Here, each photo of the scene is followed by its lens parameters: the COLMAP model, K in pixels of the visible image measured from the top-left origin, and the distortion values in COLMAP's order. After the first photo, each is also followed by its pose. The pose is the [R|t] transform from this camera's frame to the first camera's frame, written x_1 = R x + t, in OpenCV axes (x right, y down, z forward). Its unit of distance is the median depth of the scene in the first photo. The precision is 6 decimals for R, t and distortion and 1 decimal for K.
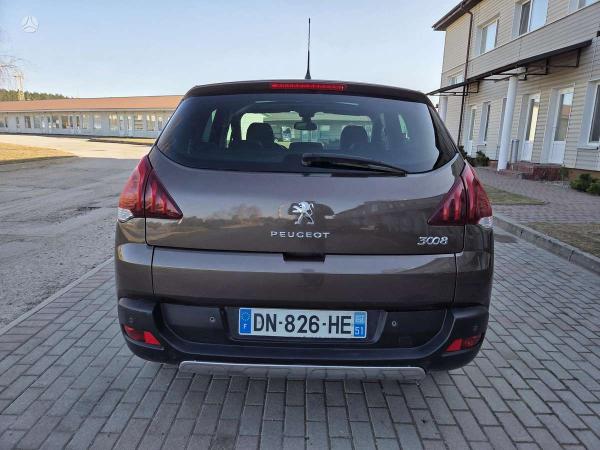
lens RADIAL K [[397.7, 0, 300.0], [0, 397.7, 225.0], [0, 0, 1]] dist [0.059162, -0.043502]
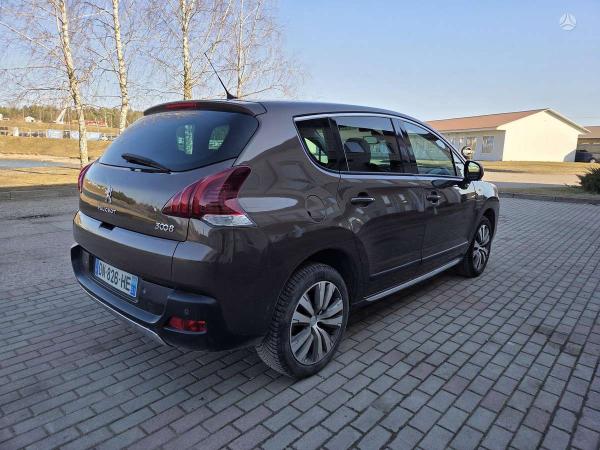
lens RADIAL K [[397.7, 0, 300.0], [0, 397.7, 225.0], [0, 0, 1]] dist [0.059162, -0.043502]
pose [[0.736939, 0.113626, -0.666340, 1.108944], [-0.151777, 0.988414, 0.000689, -0.023107], [0.658699, 0.100627, 0.745648, 0.288031]]
